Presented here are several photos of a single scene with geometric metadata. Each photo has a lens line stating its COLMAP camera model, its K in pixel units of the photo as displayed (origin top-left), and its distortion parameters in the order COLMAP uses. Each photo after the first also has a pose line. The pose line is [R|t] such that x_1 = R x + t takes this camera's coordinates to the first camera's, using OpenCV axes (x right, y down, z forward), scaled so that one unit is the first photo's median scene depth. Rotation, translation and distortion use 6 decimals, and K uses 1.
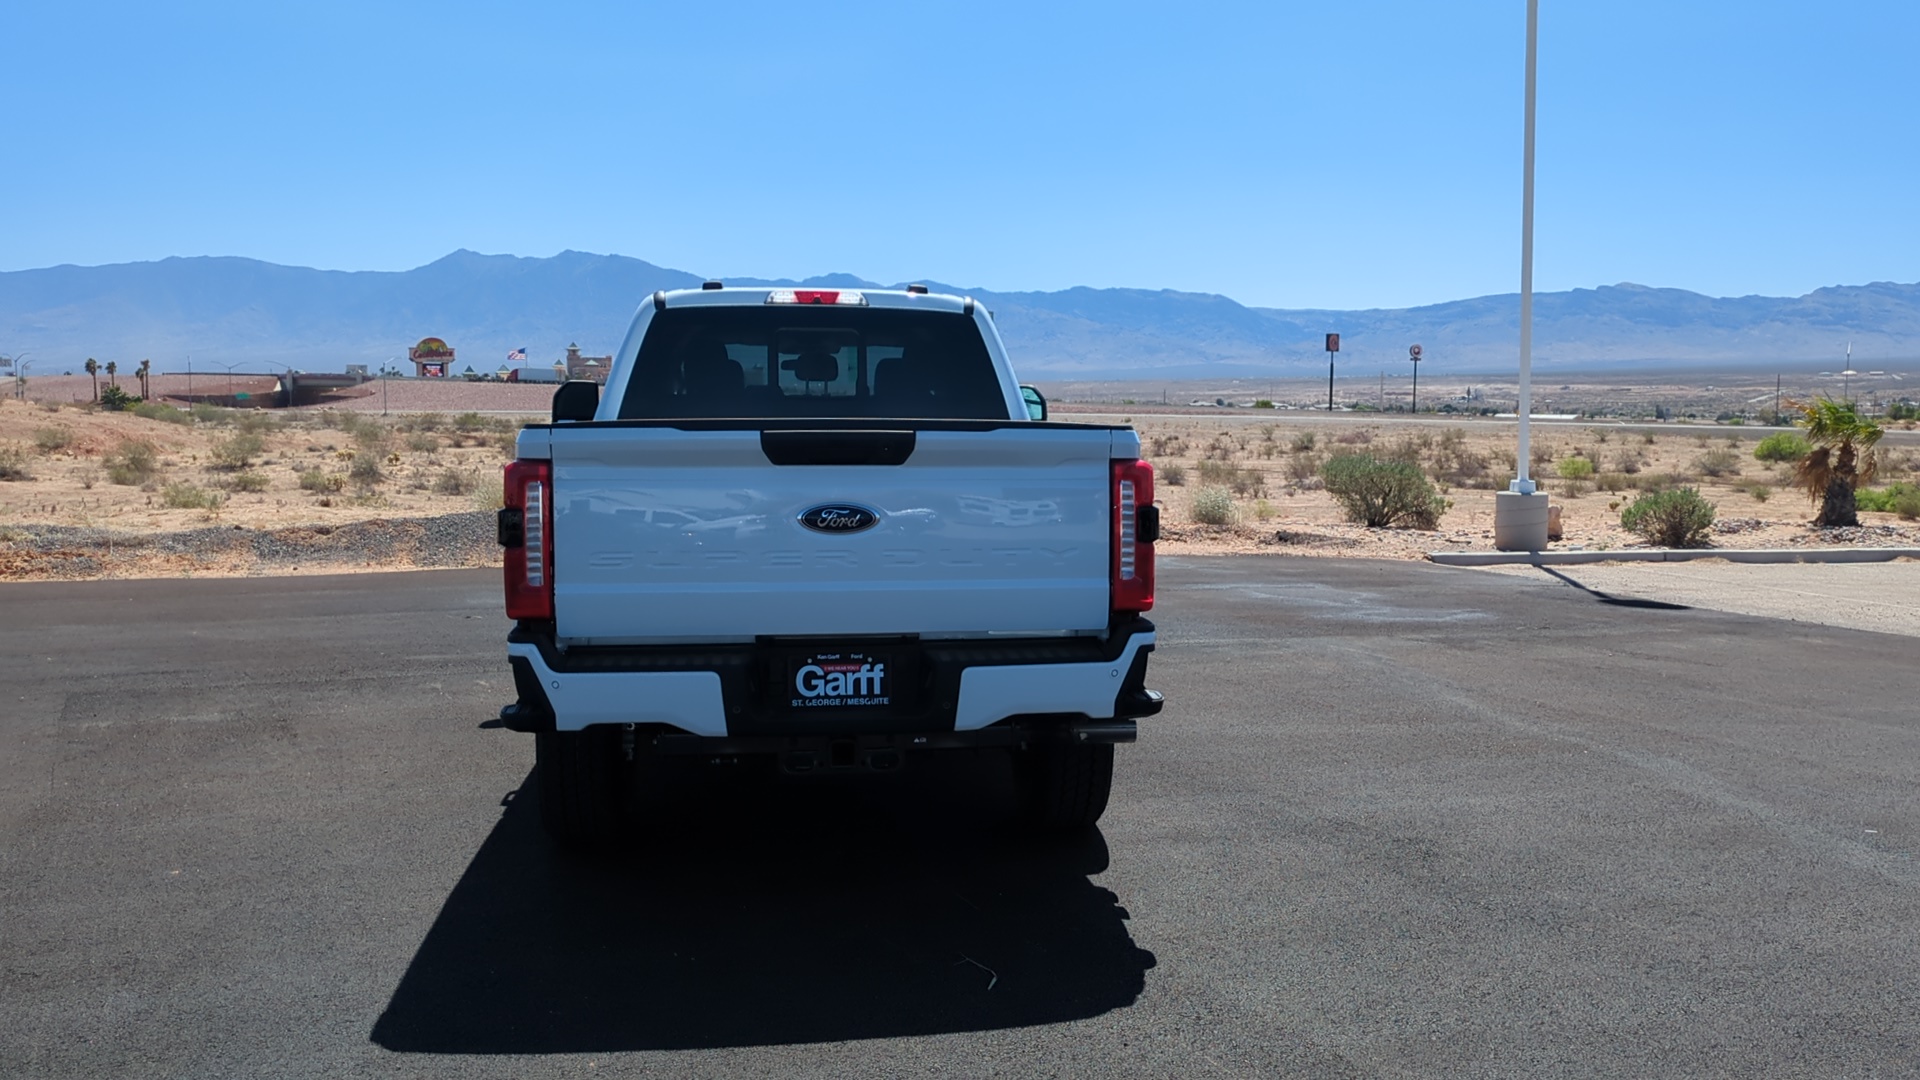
lens RADIAL K [[1622.9, 0, 982.9], [0, 1622.9, 546.7], [0, 0, 1]] dist [0.060504, -0.065606]
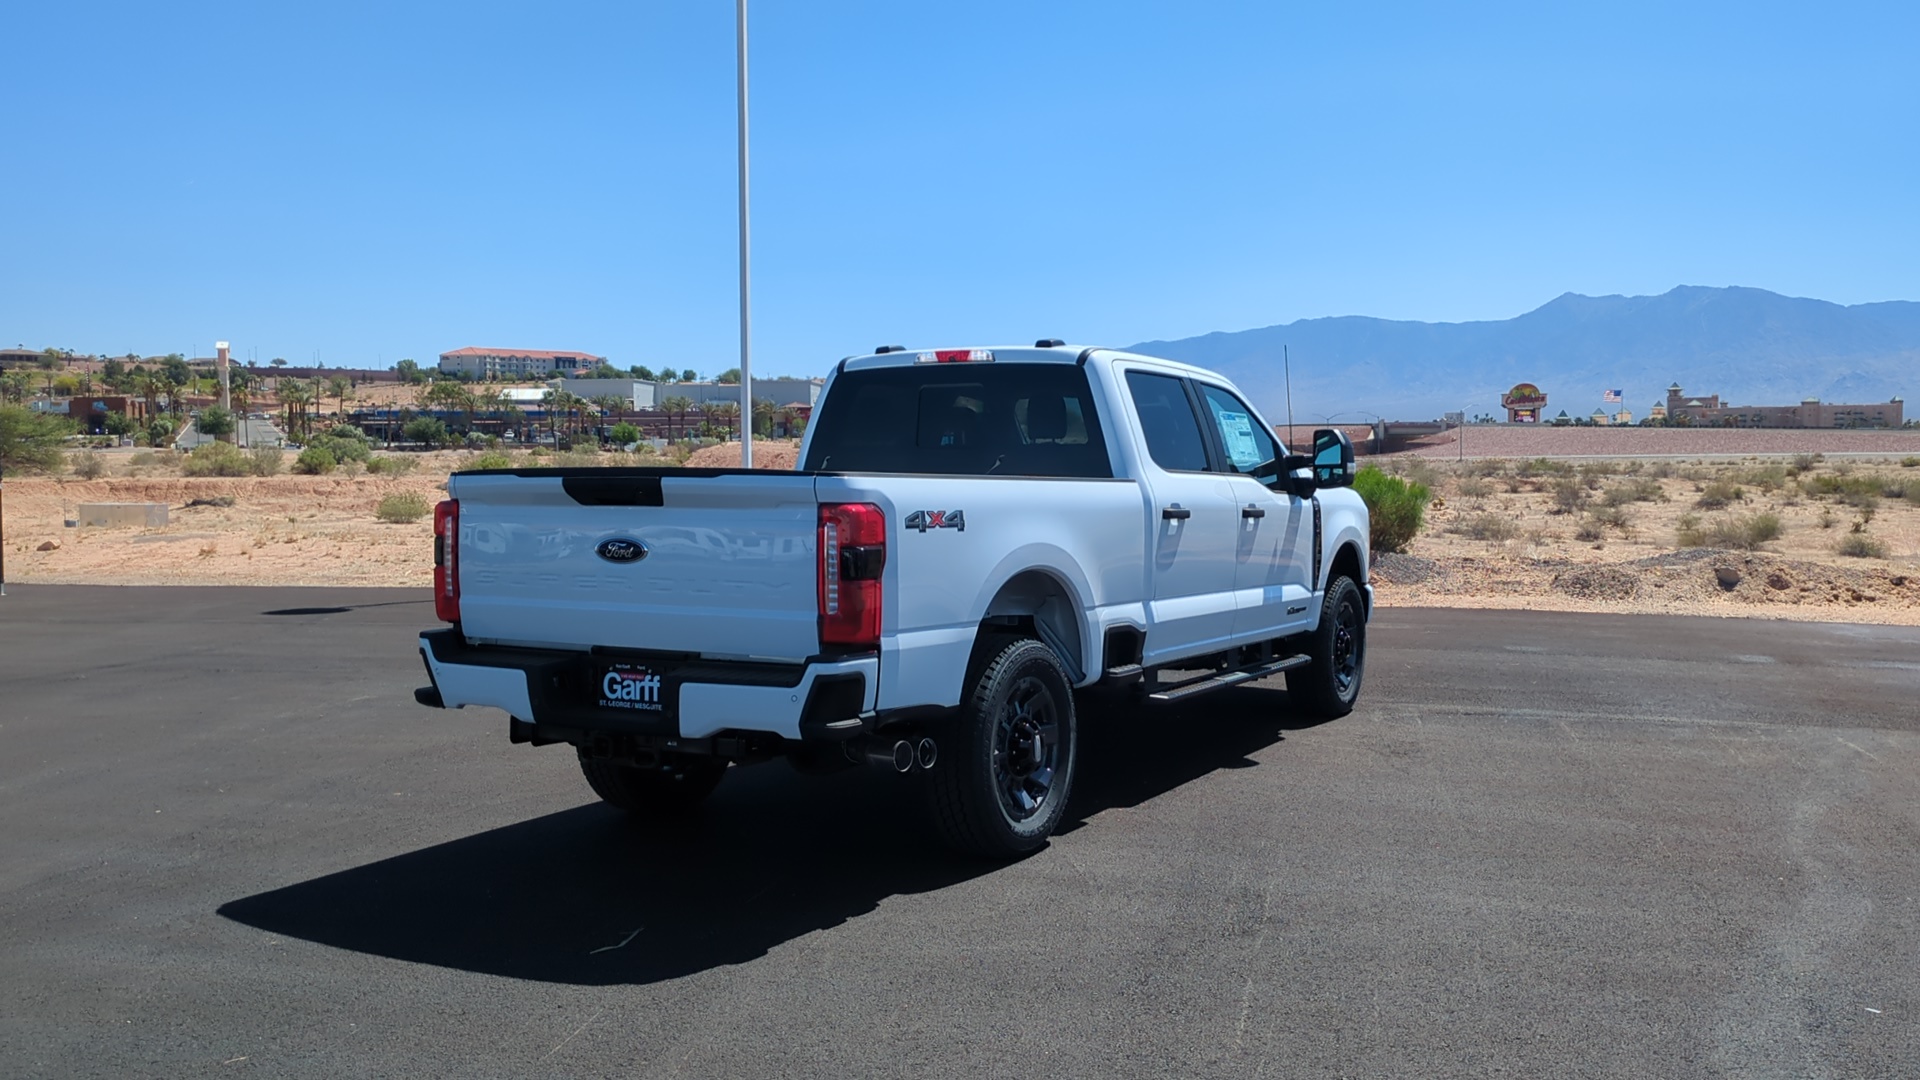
lens RADIAL K [[1622.9, 0, 975.4], [0, 1622.9, 551.8], [0, 0, 1]] dist [0.060504, -0.065606]
pose [[0.802493, 0.026691, -0.596064, 0.818763], [-0.041361, 0.999084, -0.010947, -0.013835], [0.595226, 0.033438, 0.802862, 0.189537]]
